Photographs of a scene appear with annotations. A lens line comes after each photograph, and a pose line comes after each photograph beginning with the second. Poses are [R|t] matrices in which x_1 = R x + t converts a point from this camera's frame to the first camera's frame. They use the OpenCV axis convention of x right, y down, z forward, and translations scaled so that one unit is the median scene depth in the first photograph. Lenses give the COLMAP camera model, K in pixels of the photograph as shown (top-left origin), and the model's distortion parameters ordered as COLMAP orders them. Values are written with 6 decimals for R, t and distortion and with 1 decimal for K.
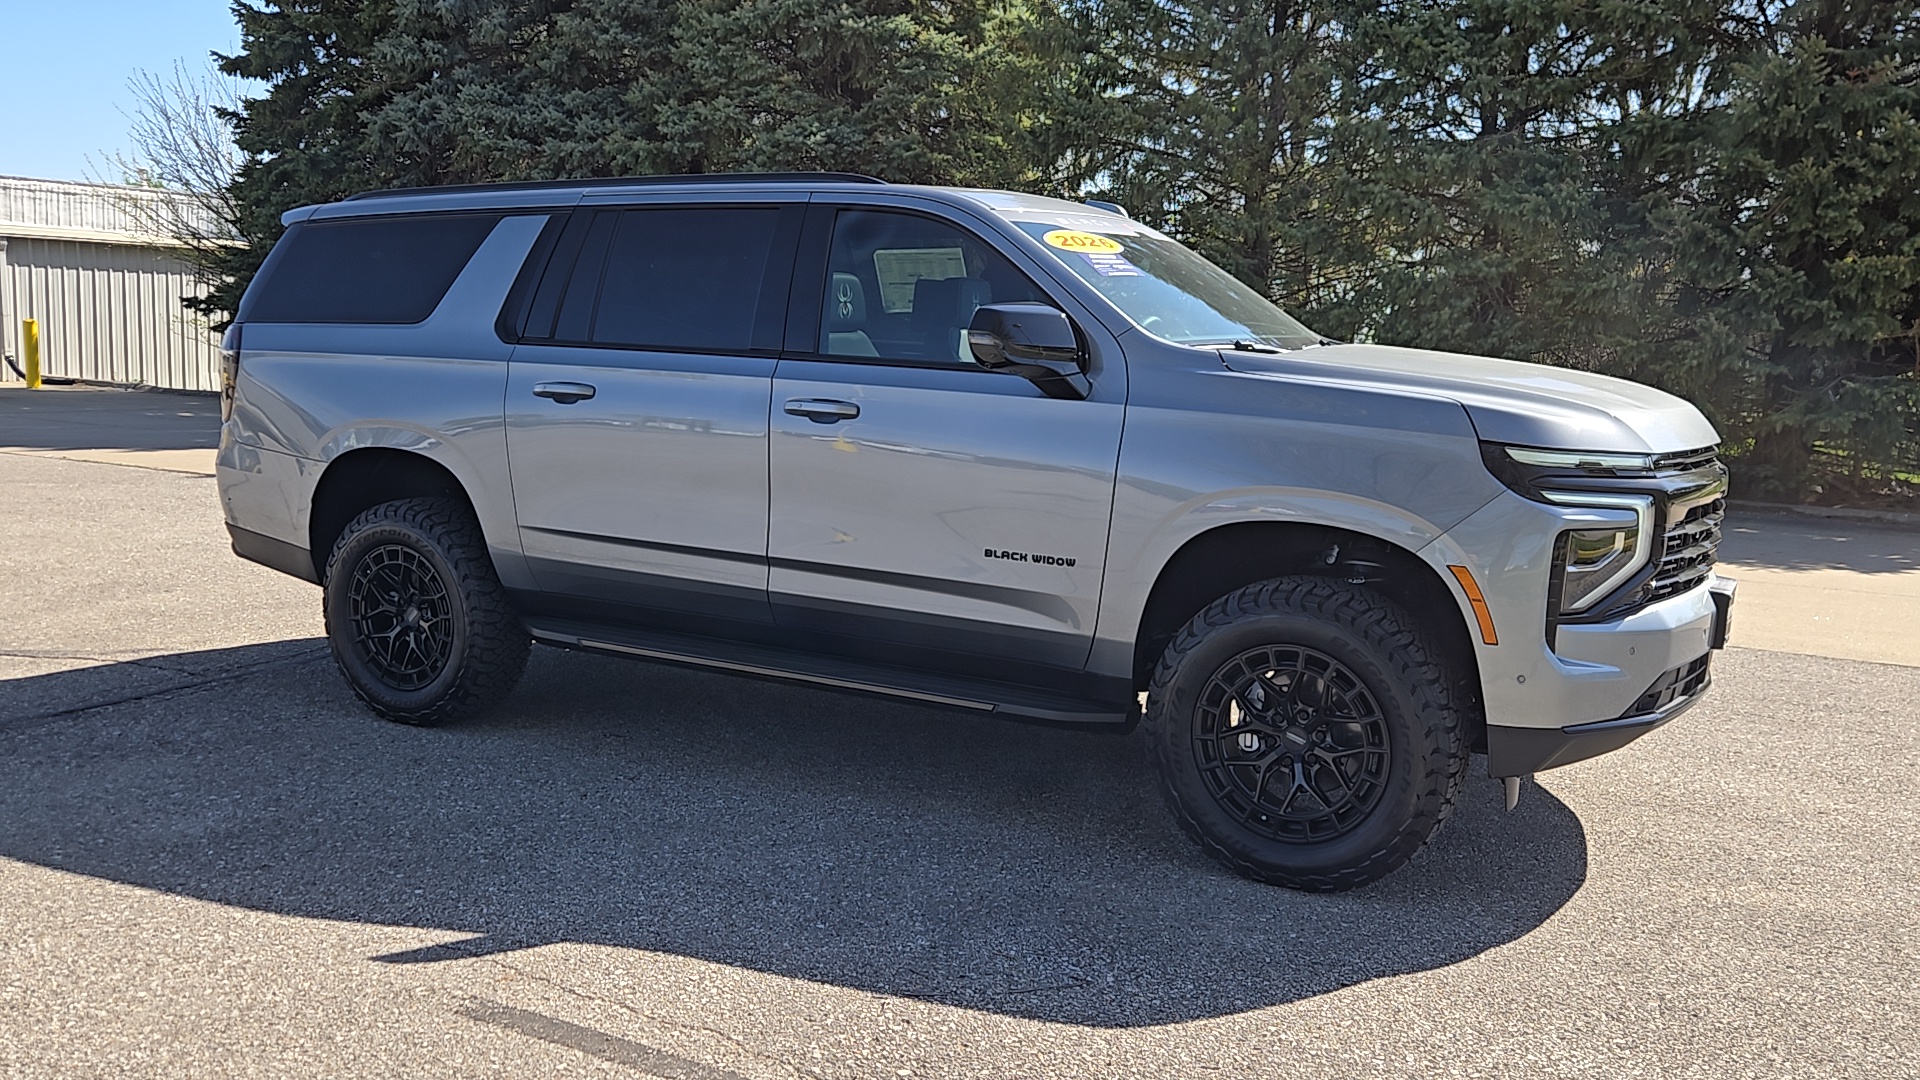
lens RADIAL K [[1603.8, 0, 960.0], [0, 1603.8, 540.0], [0, 0, 1]] dist [0.010112, -0.005534]
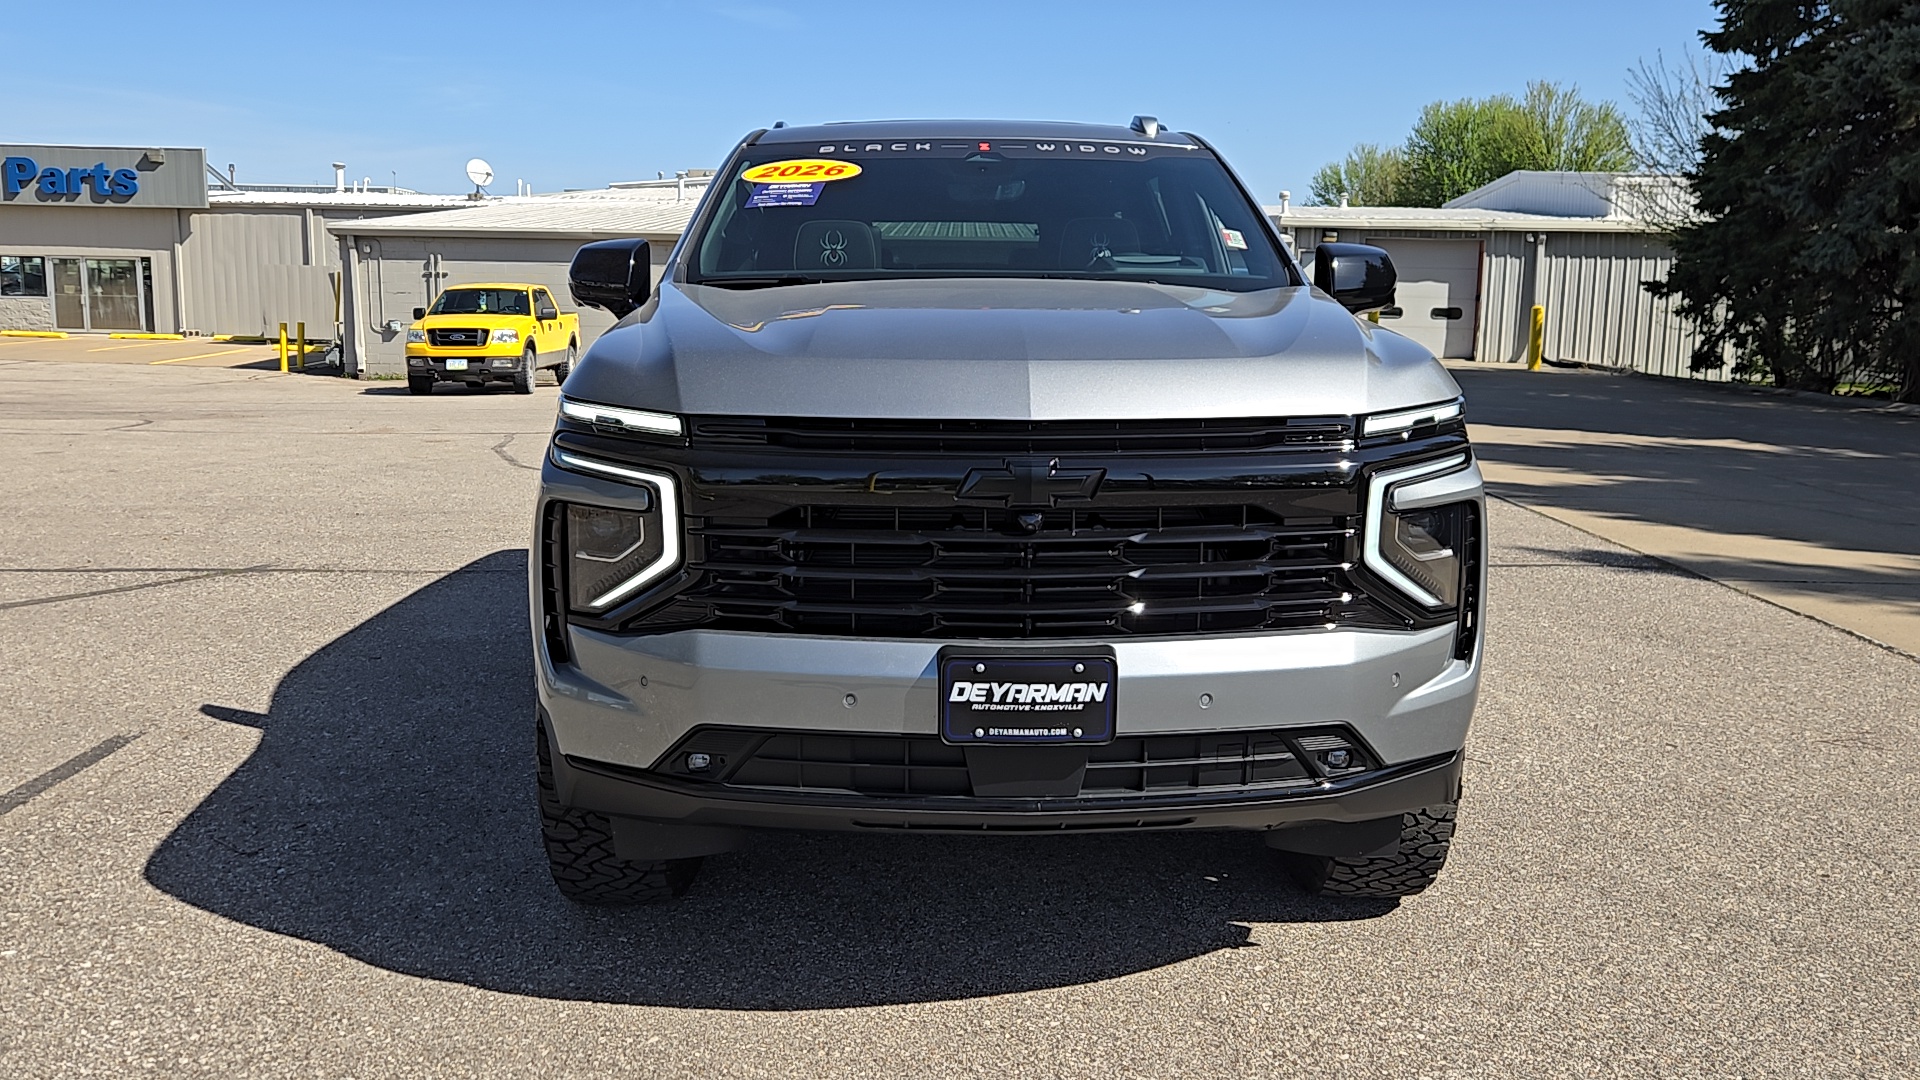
lens RADIAL K [[1603.8, 0, 960.0], [0, 1603.8, 540.0], [0, 0, 1]] dist [0.010112, -0.005534]
pose [[0.497257, 0.111319, -0.860432, 0.187866], [-0.108443, 0.991932, 0.065661, -0.009606], [0.860799, 0.060658, 0.505317, 0.127916]]
